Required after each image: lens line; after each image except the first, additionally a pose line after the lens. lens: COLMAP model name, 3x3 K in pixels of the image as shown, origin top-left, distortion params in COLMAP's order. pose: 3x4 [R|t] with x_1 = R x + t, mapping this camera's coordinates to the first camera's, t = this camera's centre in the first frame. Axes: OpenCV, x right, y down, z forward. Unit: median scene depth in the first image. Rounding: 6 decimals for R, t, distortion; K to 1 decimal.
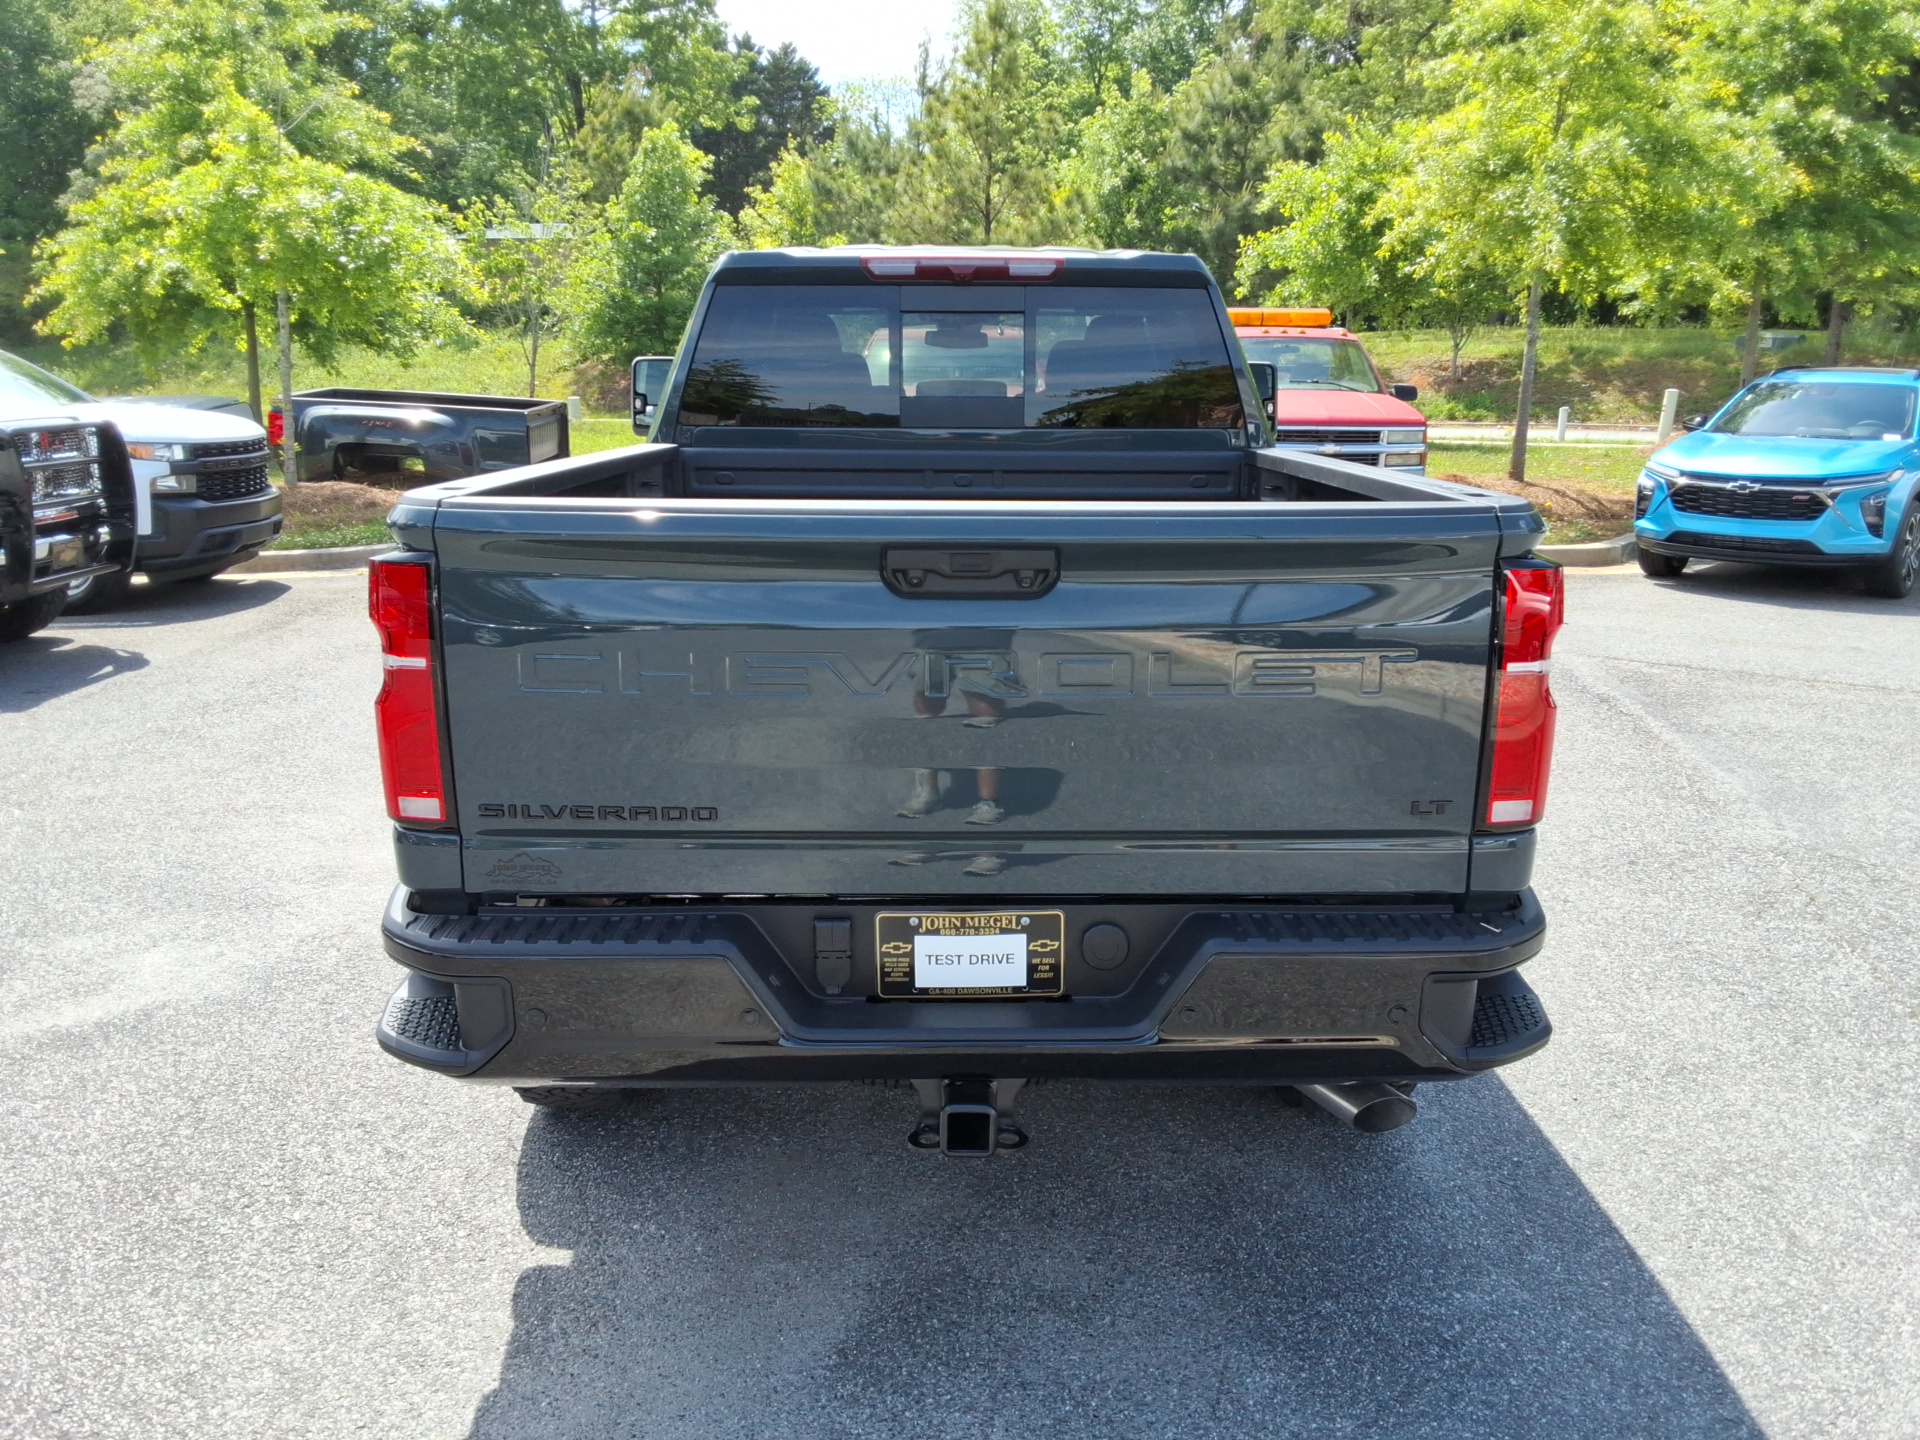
lens RADIAL K [[1548.0, 0, 970.9], [0, 1548.0, 713.2], [0, 0, 1]] dist [0.096802, -0.150229]
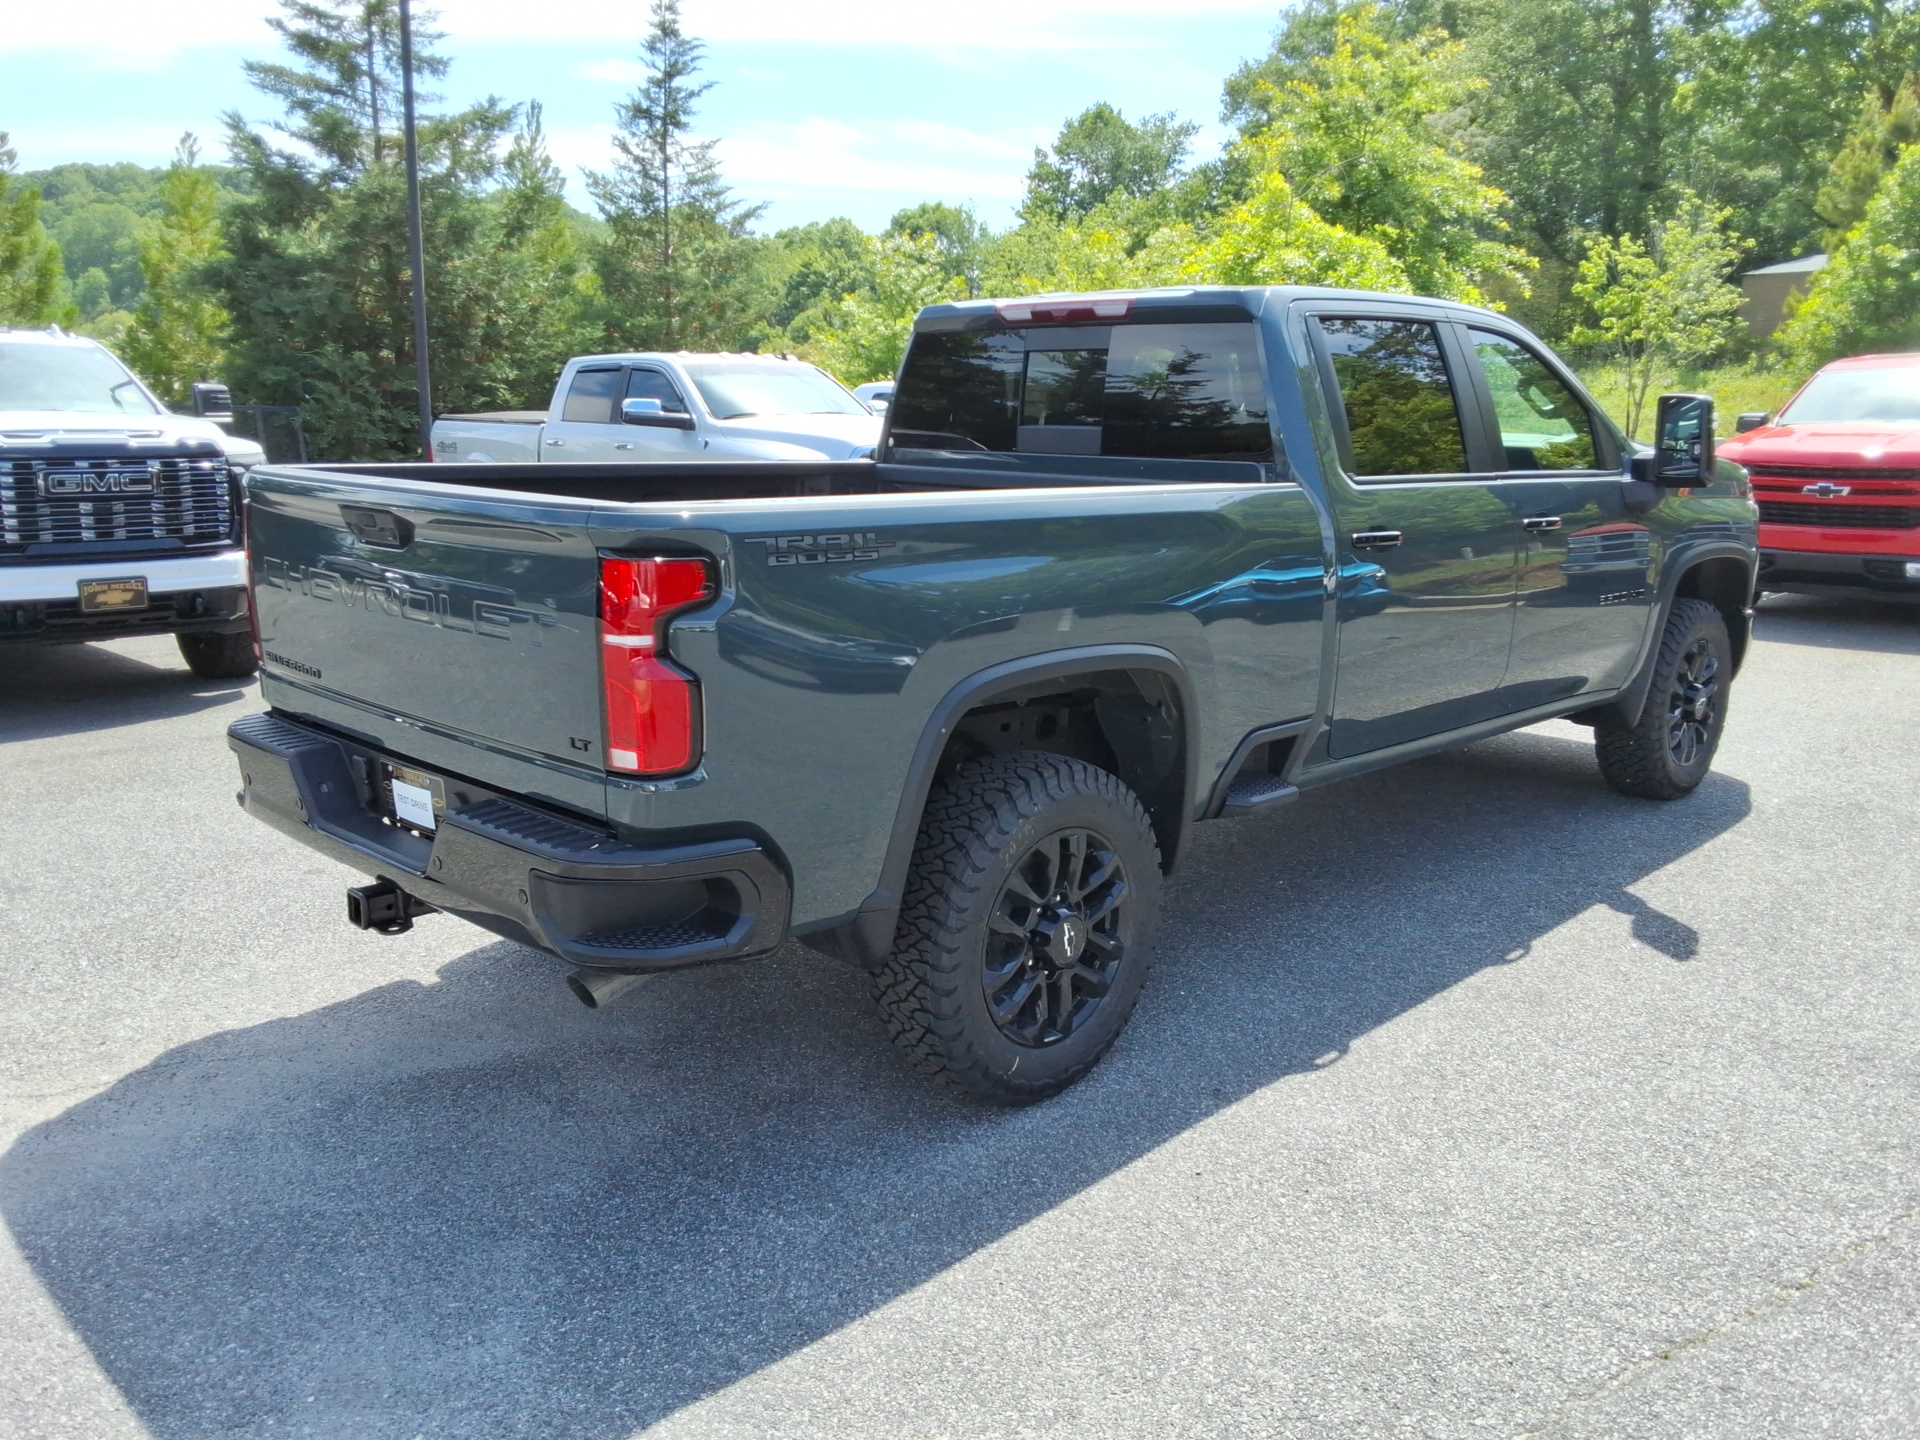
lens RADIAL K [[1548.0, 0, 980.1], [0, 1548.0, 717.9], [0, 0, 1]] dist [0.096802, -0.150229]
pose [[0.700059, 0.144011, -0.699412, 0.535173], [-0.159884, 0.986198, 0.043029, -0.025344], [0.695955, 0.081702, 0.713422, 0.128516]]
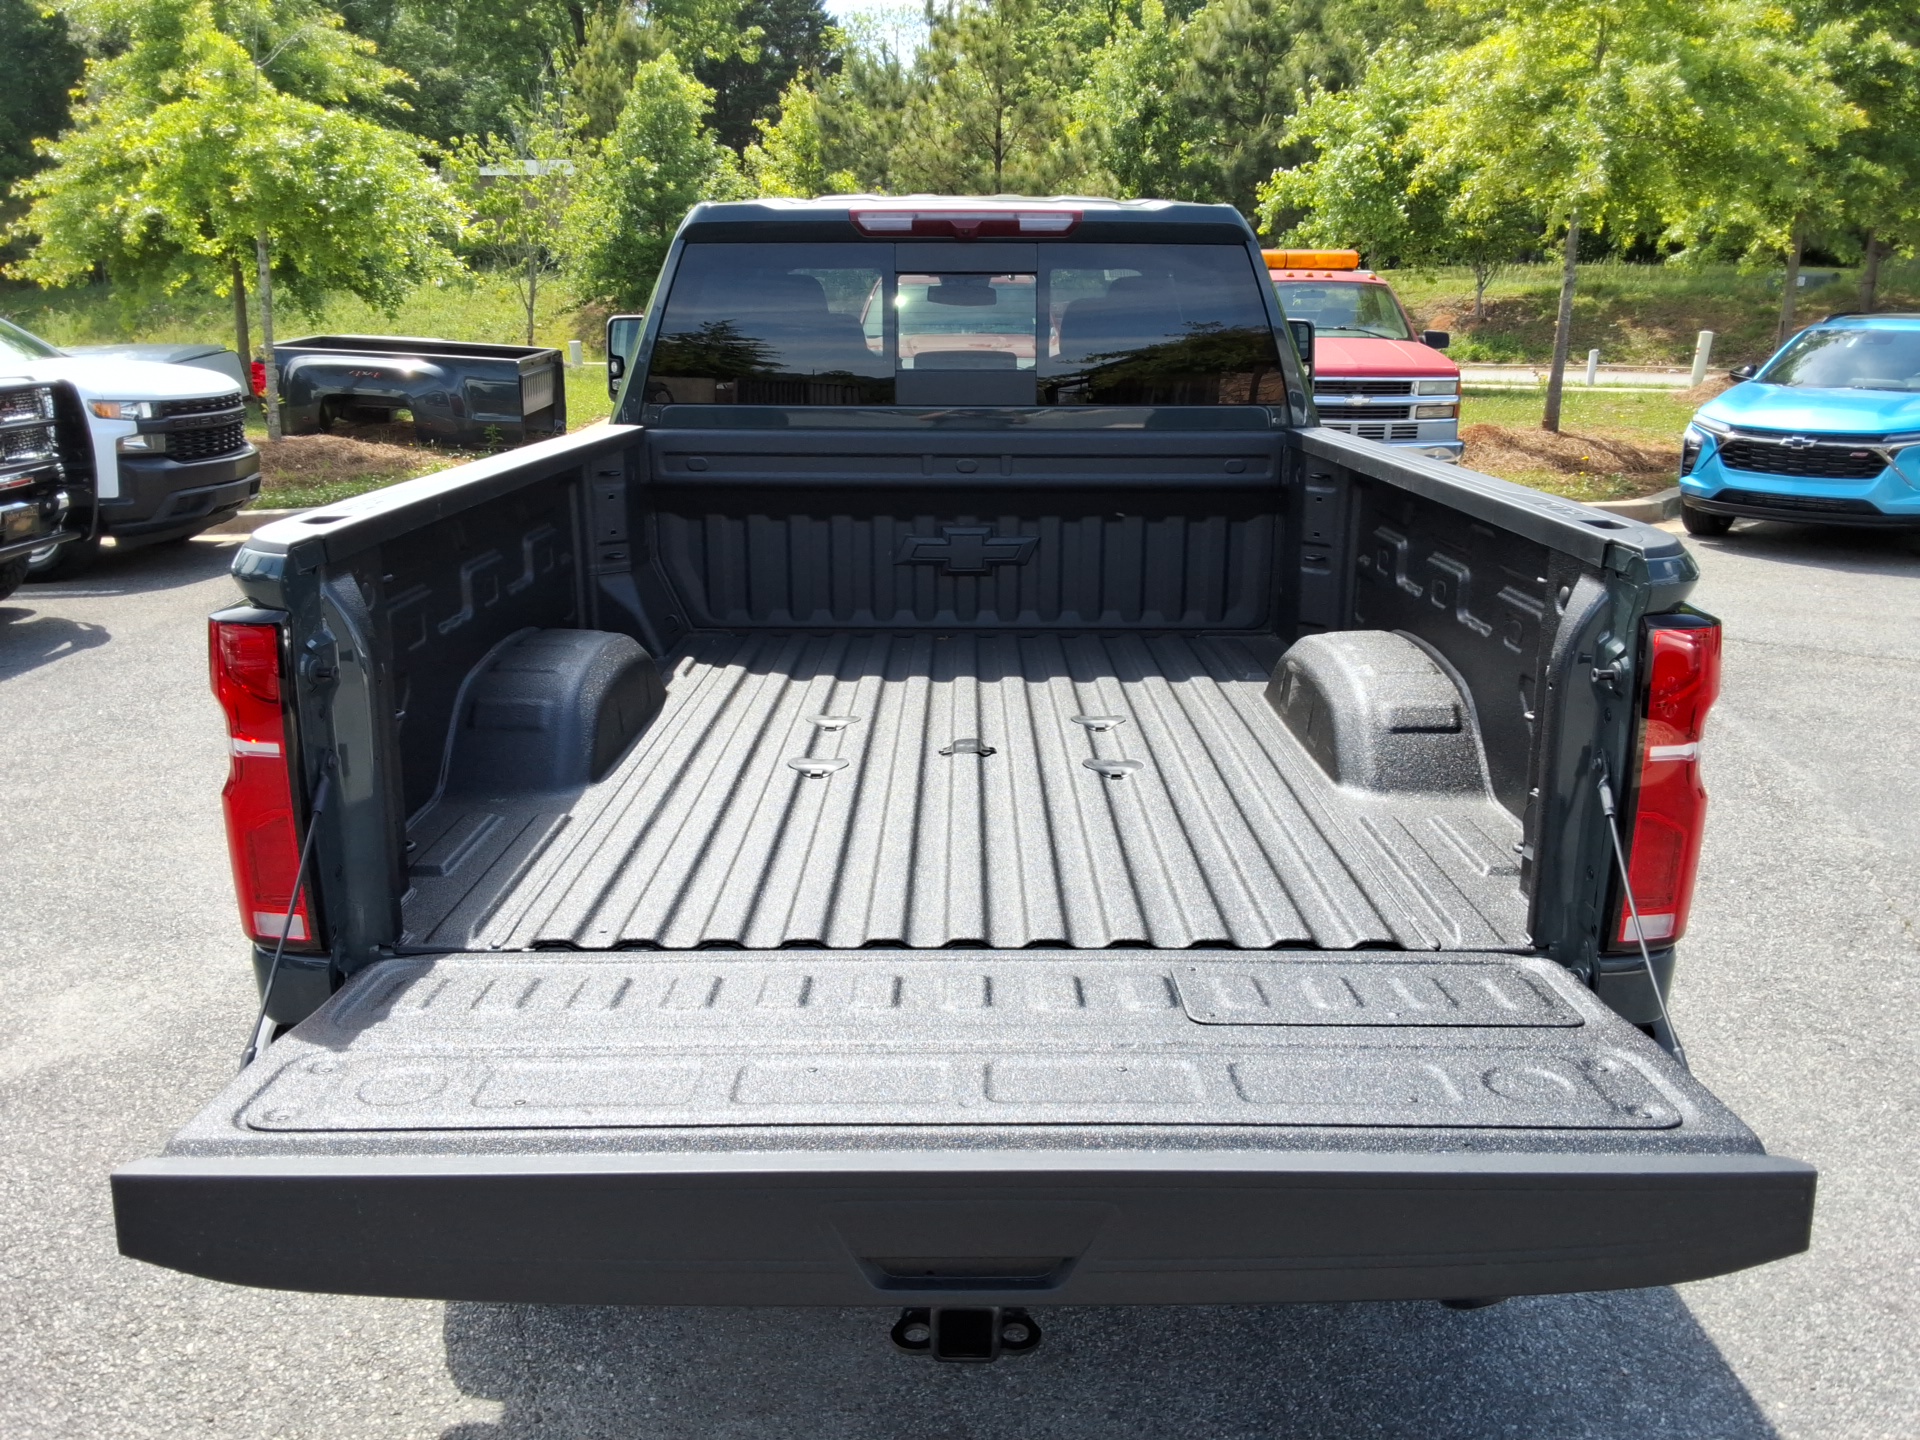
lens RADIAL K [[1548.0, 0, 964.2], [0, 1548.0, 716.6], [0, 0, 1]] dist [0.096802, -0.150229]
pose [[0.999938, 0.000193, -0.011159, 0.001852], [0.000248, 0.999219, 0.039504, -0.022548], [0.011158, -0.039504, 0.999157, 0.059485]]
